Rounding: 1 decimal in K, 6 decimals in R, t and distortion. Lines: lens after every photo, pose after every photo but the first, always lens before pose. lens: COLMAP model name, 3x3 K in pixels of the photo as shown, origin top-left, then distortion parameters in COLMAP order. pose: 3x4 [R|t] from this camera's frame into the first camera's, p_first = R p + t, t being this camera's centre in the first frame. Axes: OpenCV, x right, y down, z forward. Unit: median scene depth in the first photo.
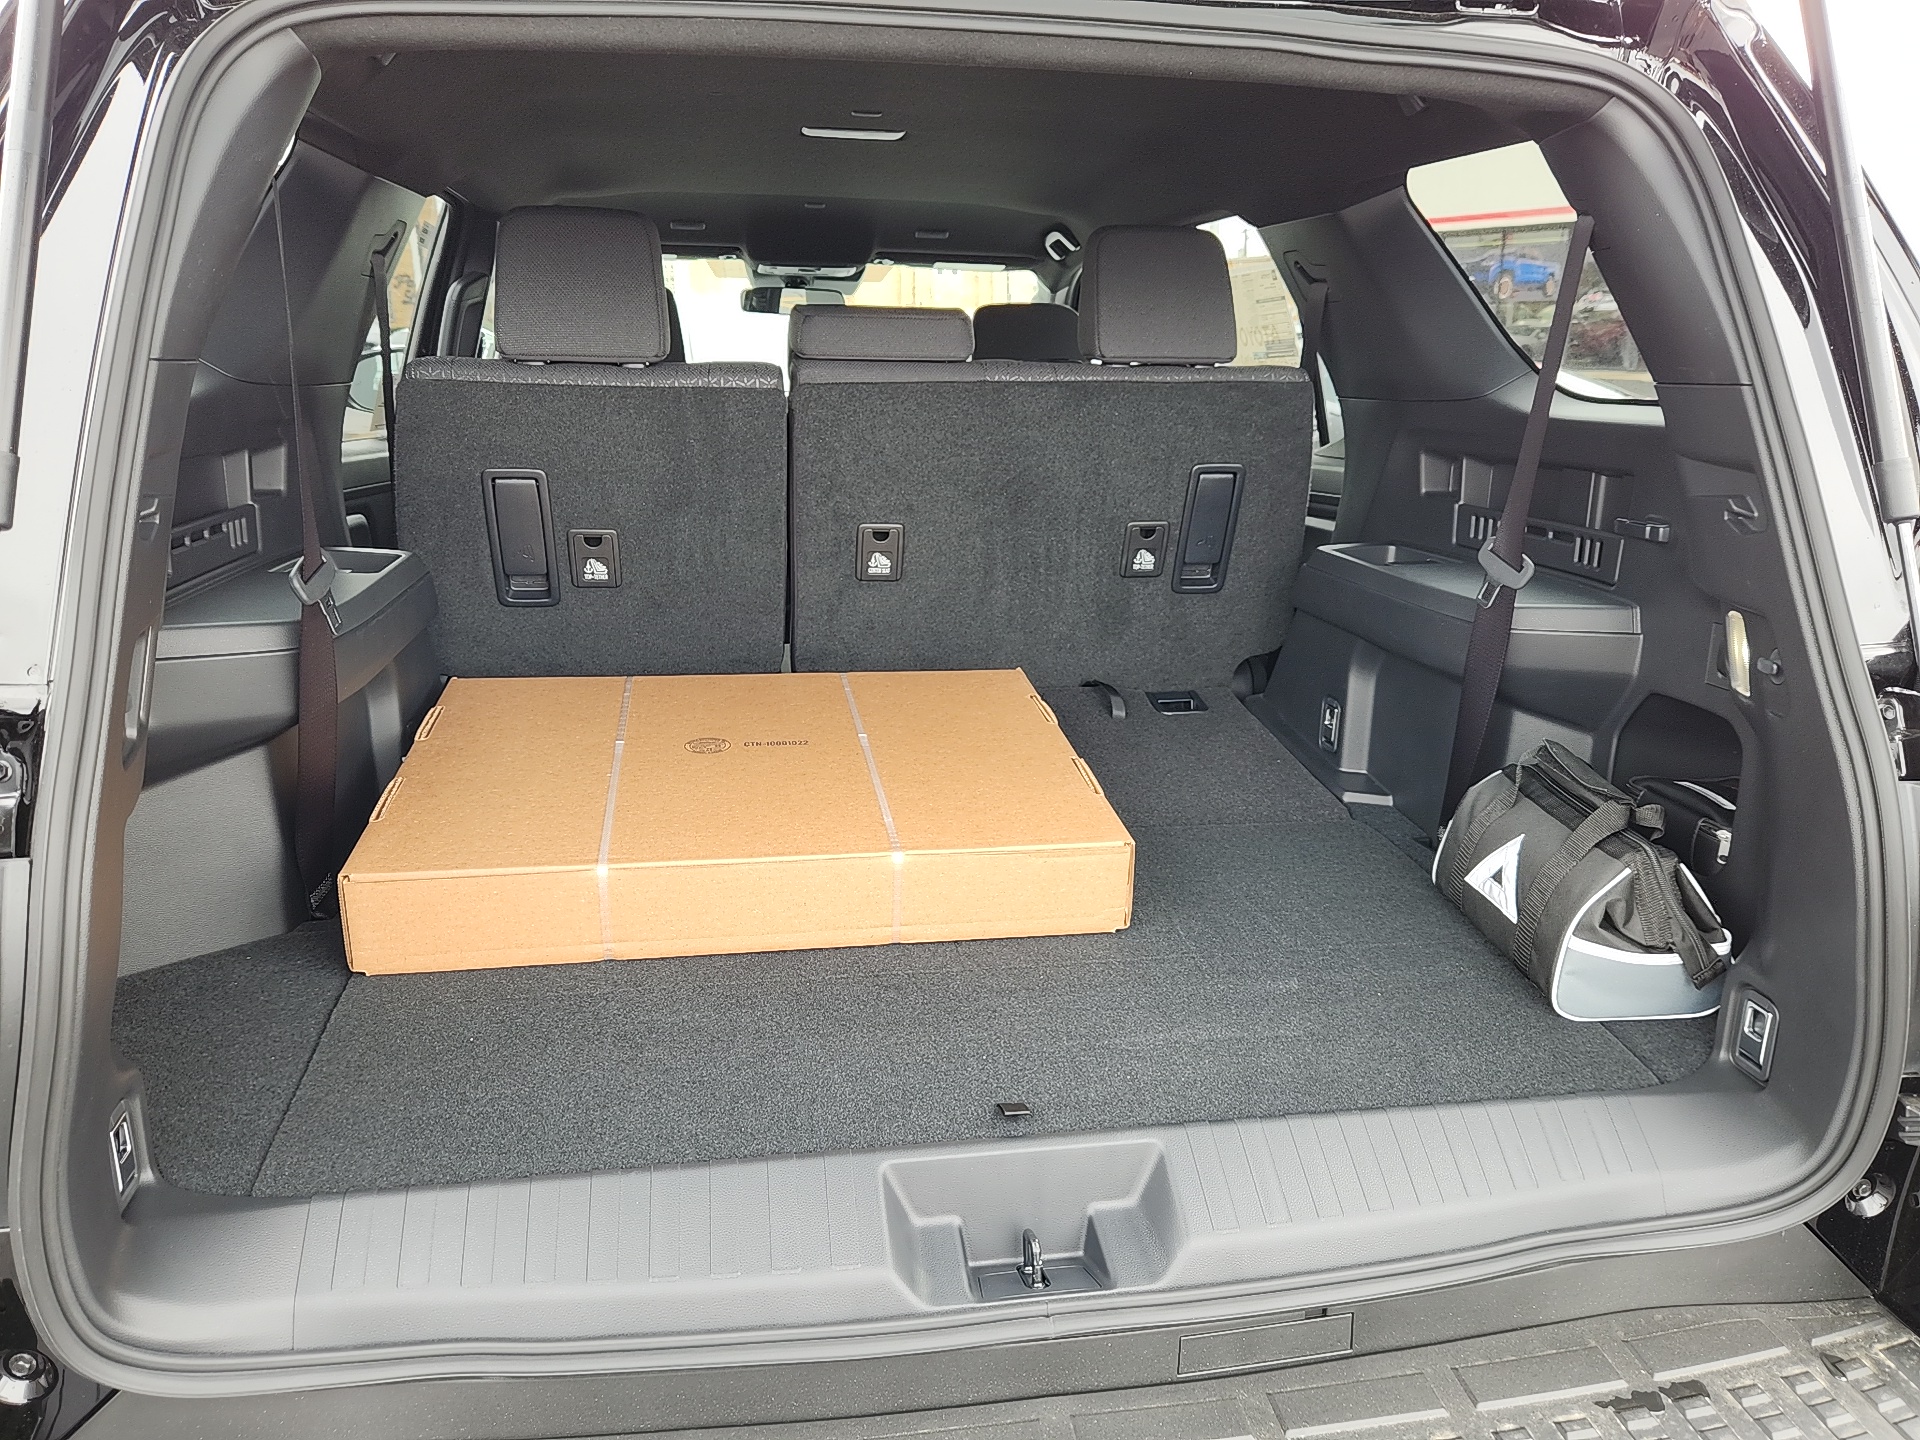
lens RADIAL K [[1401.8, 0, 956.9], [0, 1401.8, 693.9], [0, 0, 1]] dist [0.058102, -0.058274]
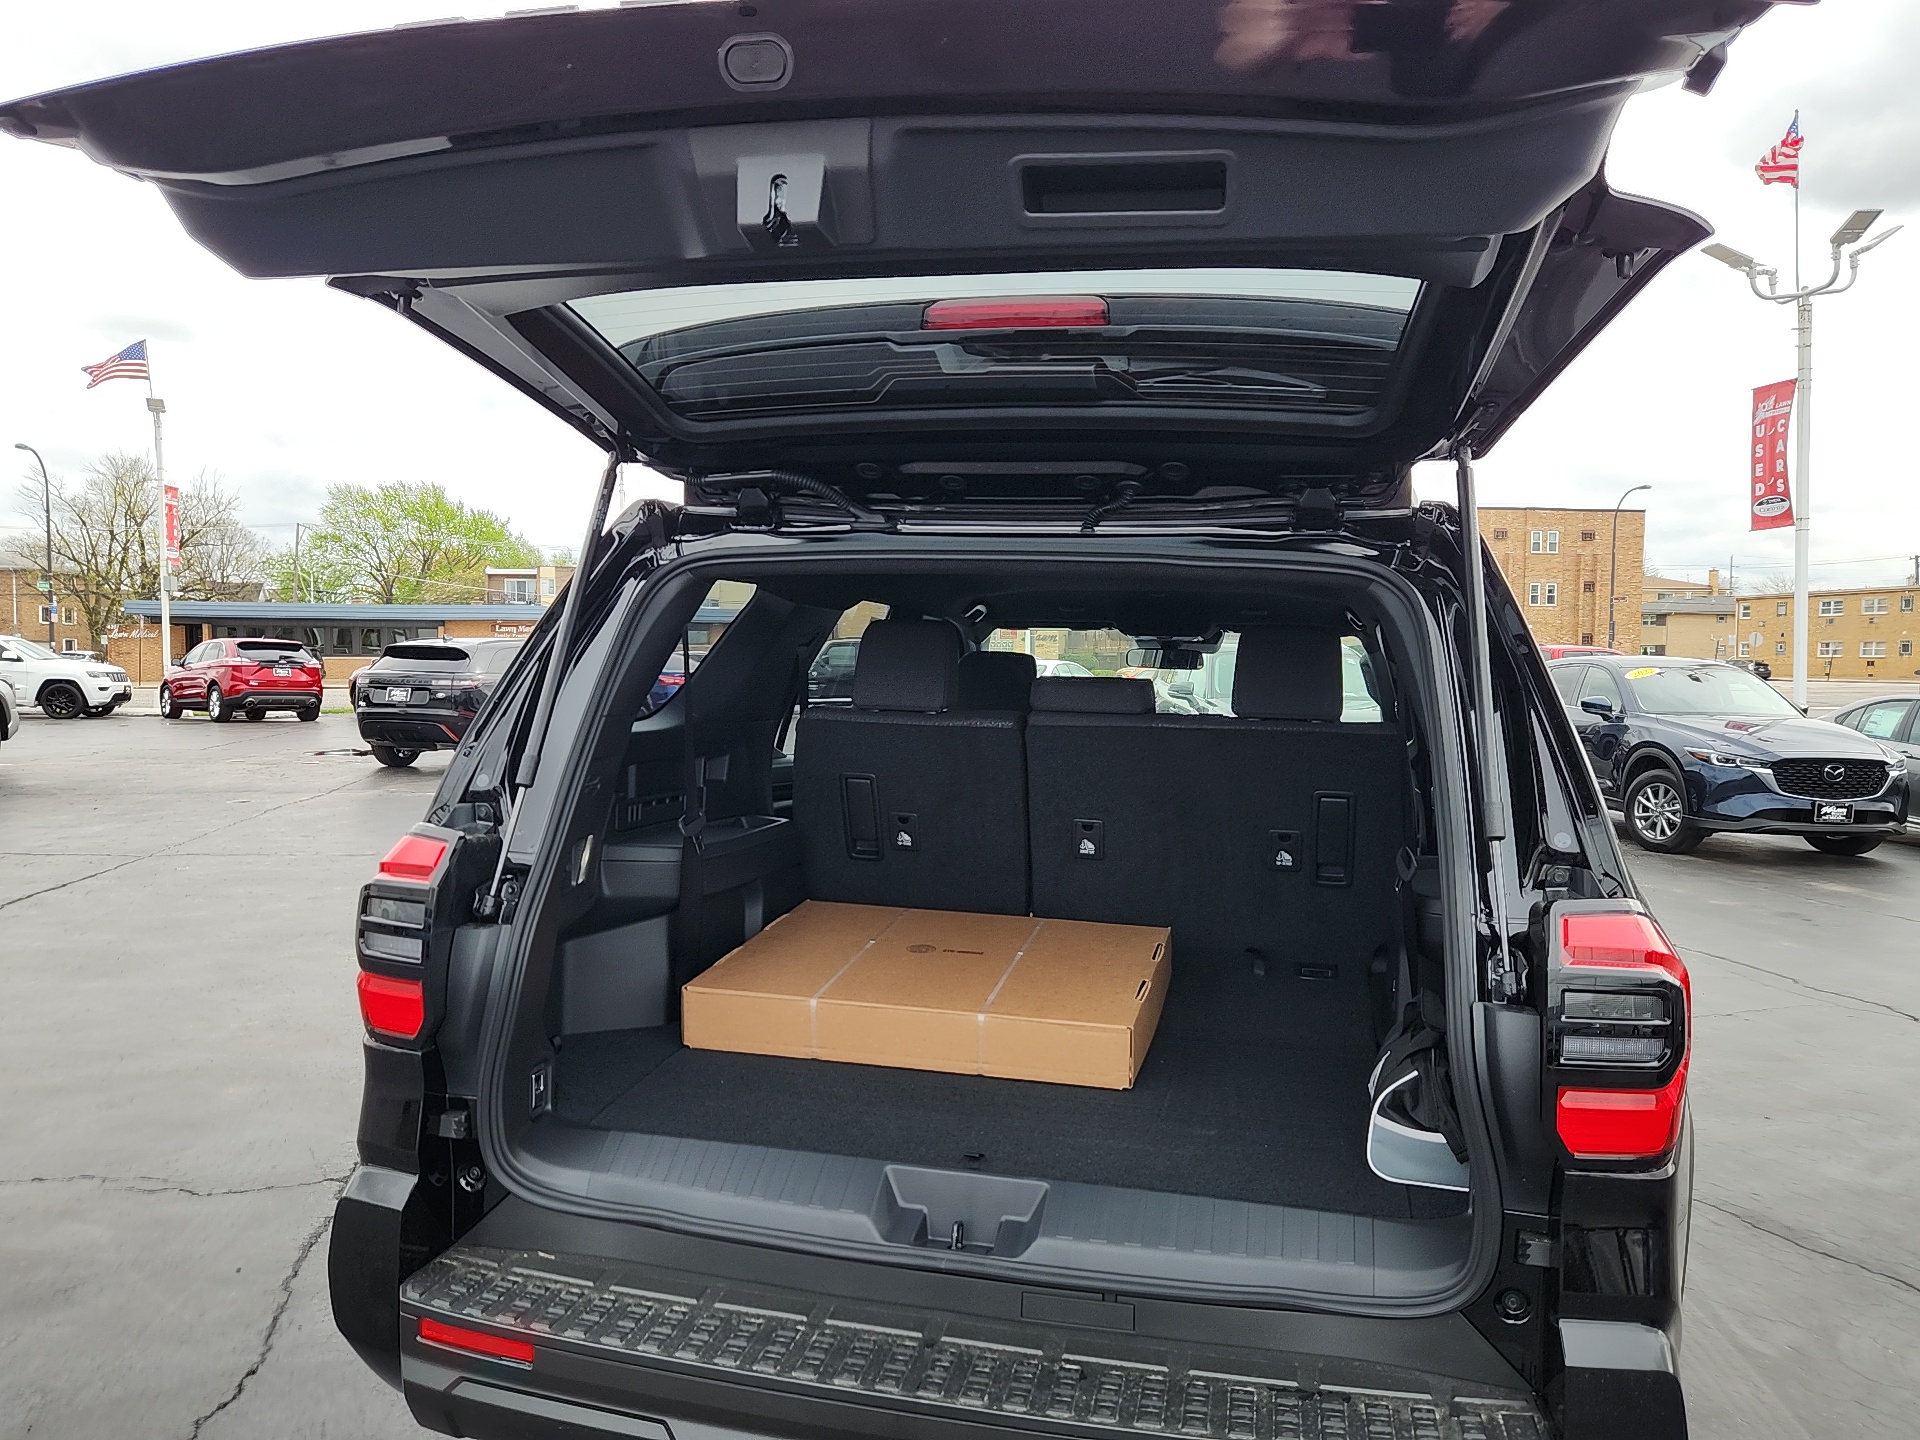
lens RADIAL K [[1418.4, 0, 984.1], [0, 1418.4, 738.9], [0, 0, 1]] dist [0.036822, 0.002598]
pose [[0.916407, 0.032681, -0.398910, 0.614793], [-0.109368, 0.979178, -0.171027, 0.085022], [0.385015, 0.200358, 0.900900, -0.537694]]
